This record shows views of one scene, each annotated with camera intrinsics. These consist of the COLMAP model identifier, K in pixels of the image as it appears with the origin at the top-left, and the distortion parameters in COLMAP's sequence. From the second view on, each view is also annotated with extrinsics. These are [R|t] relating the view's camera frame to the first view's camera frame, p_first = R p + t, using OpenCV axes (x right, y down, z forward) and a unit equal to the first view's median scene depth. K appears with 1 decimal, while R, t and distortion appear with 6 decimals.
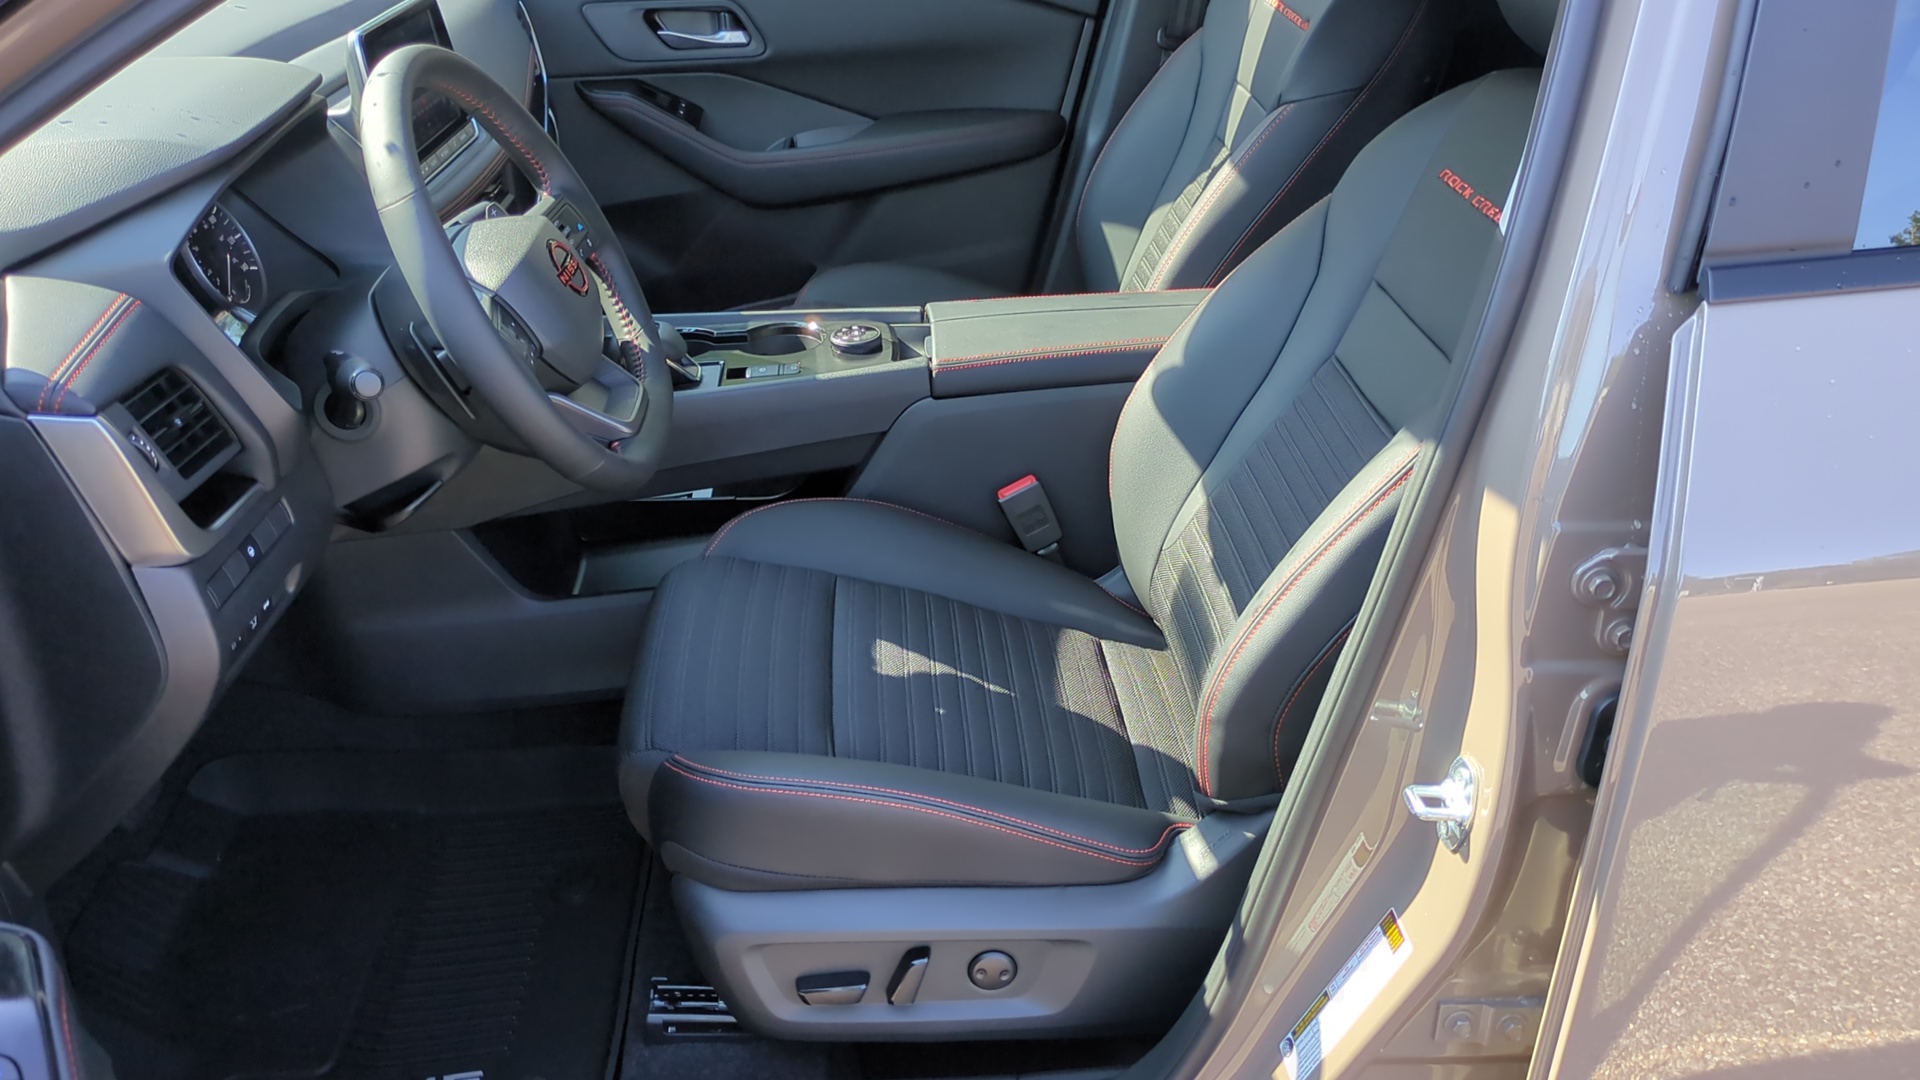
lens RADIAL K [[1745.4, 0, 959.2], [0, 1745.4, 538.8], [0, 0, 1]] dist [0.053012, -0.111469]
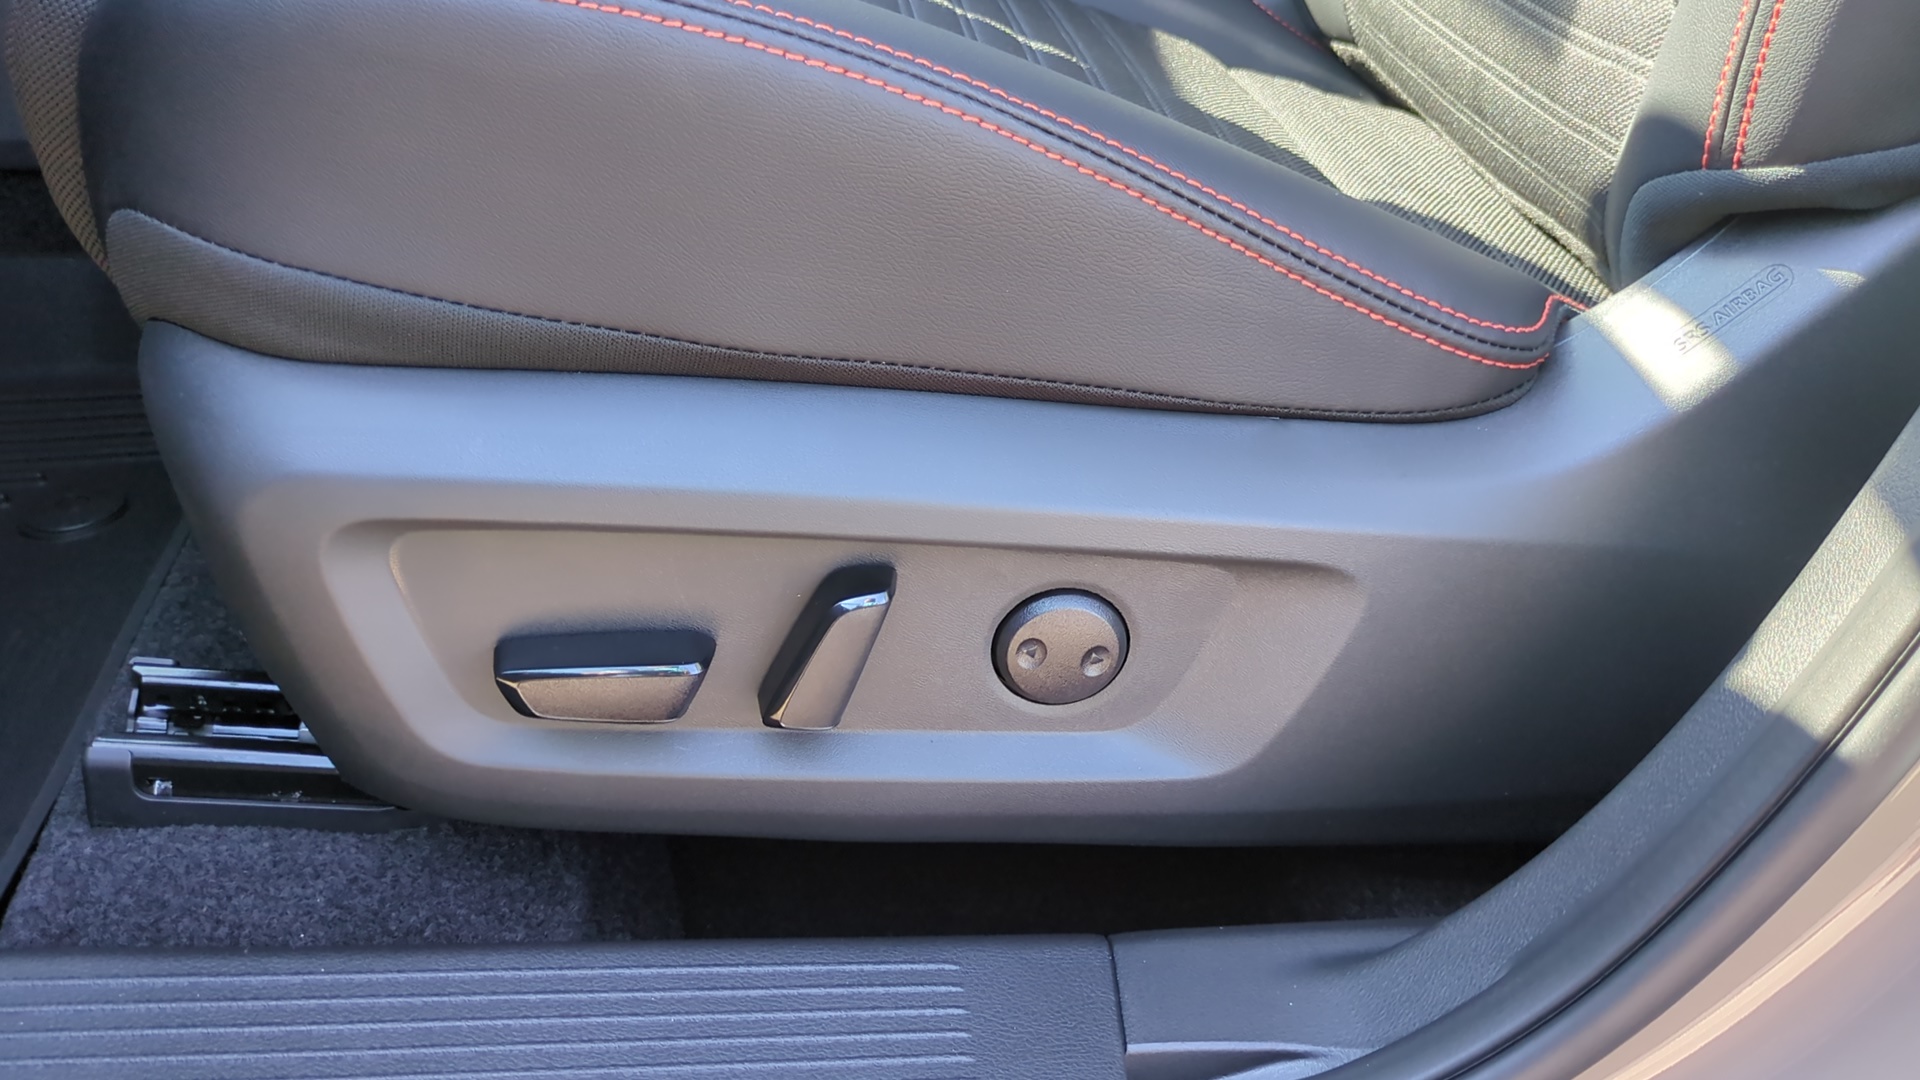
lens RADIAL K [[1745.4, 0, 961.3], [0, 1745.4, 539.1], [0, 0, 1]] dist [0.053012, -0.111469]
pose [[0.994976, 0.052558, 0.085214, -0.032673], [-0.058522, 0.995893, 0.069075, 0.201363], [-0.081234, -0.073715, 0.993965, 0.651136]]
